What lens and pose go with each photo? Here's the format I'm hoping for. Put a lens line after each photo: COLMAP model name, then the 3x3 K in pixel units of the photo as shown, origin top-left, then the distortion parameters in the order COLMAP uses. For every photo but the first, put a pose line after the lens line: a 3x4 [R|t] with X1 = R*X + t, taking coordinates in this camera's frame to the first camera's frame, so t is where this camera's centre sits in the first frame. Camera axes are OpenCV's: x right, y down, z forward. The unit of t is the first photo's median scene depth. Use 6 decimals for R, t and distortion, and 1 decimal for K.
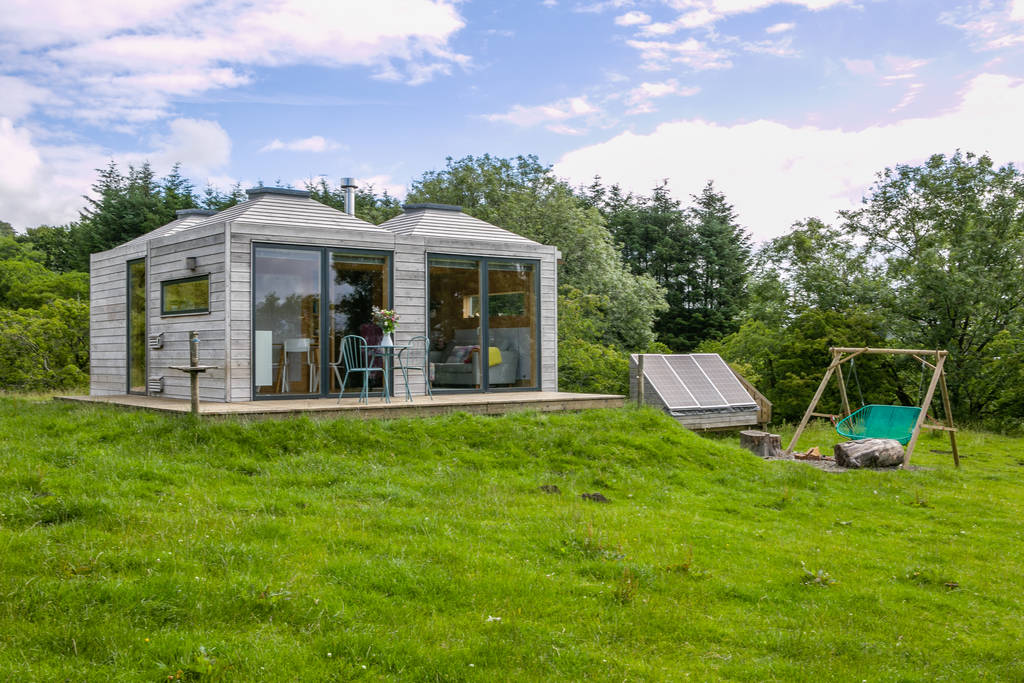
lens RADIAL K [[1083.5, 0, 511.1], [0, 1083.5, 346.0], [0, 0, 1]] dist [-0.043274, 0.000000]
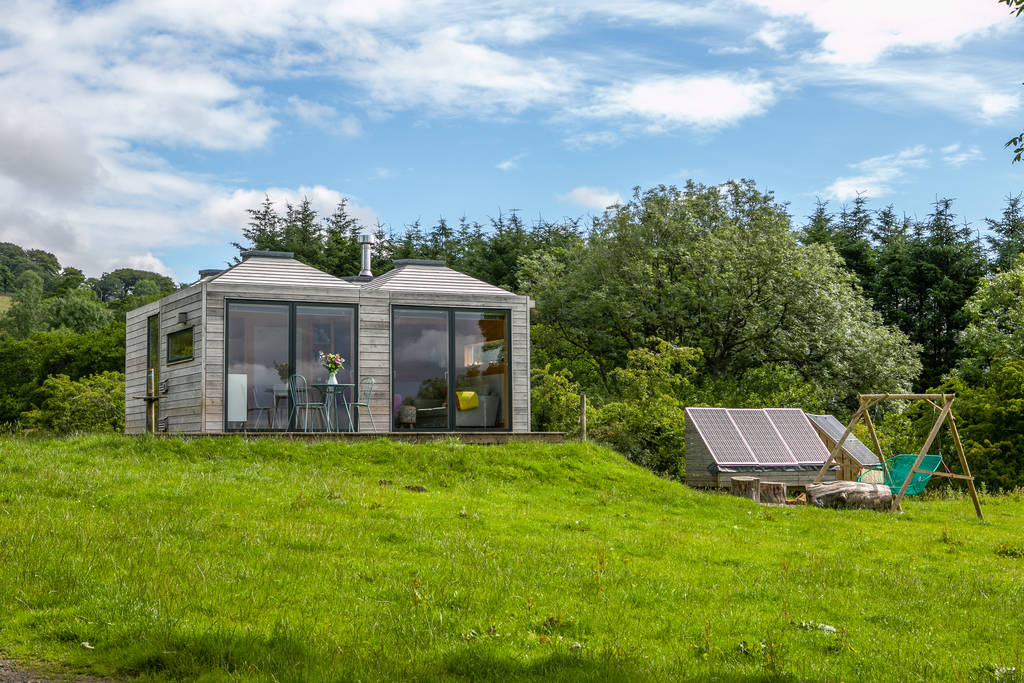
lens RADIAL K [[1527.1, 0, 512.4], [0, 1527.1, 339.3], [0, 0, 1]] dist [0.031868, 0.000000]
pose [[0.976499, -0.016584, -0.214884, 0.249408], [0.002754, 0.997914, -0.064498, 0.033369], [0.215505, 0.062391, 0.974507, -0.329801]]
